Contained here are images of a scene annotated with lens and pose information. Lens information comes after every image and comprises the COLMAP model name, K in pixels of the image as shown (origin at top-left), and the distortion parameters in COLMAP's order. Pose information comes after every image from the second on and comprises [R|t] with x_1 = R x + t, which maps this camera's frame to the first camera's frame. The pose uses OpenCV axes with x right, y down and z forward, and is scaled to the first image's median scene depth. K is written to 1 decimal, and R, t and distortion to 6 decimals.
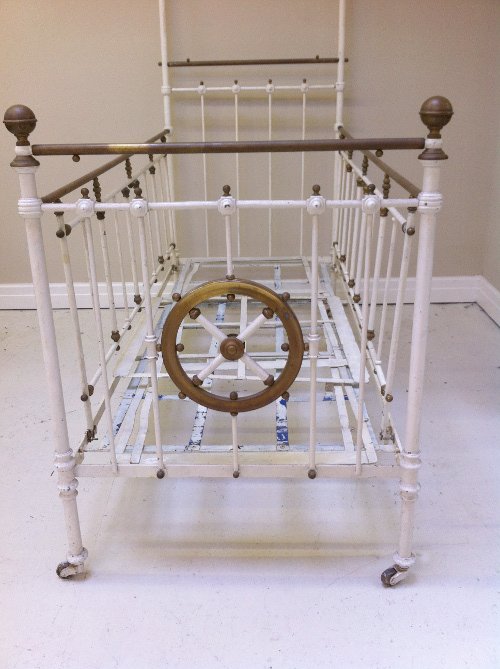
lens RADIAL K [[641.8, 0, 250.0], [0, 641.8, 334.5], [0, 0, 1]] dist [0.001568, -0.014767]
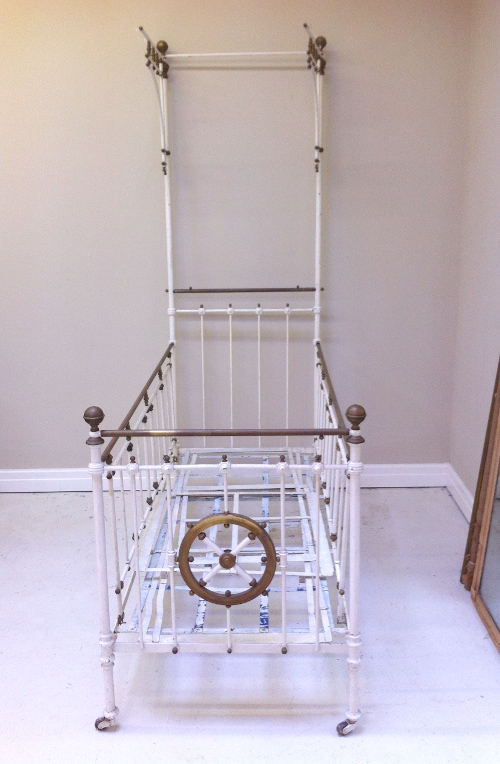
lens RADIAL K [[679.8, 0, 250.0], [0, 679.8, 382.0], [0, 0, 1]] dist [-0.002599, -0.124021]
pose [[0.999951, 0.002850, 0.009475, 0.006412], [-0.001306, 0.987262, -0.159099, -0.110867], [-0.009808, 0.159079, 0.987217, -0.487153]]
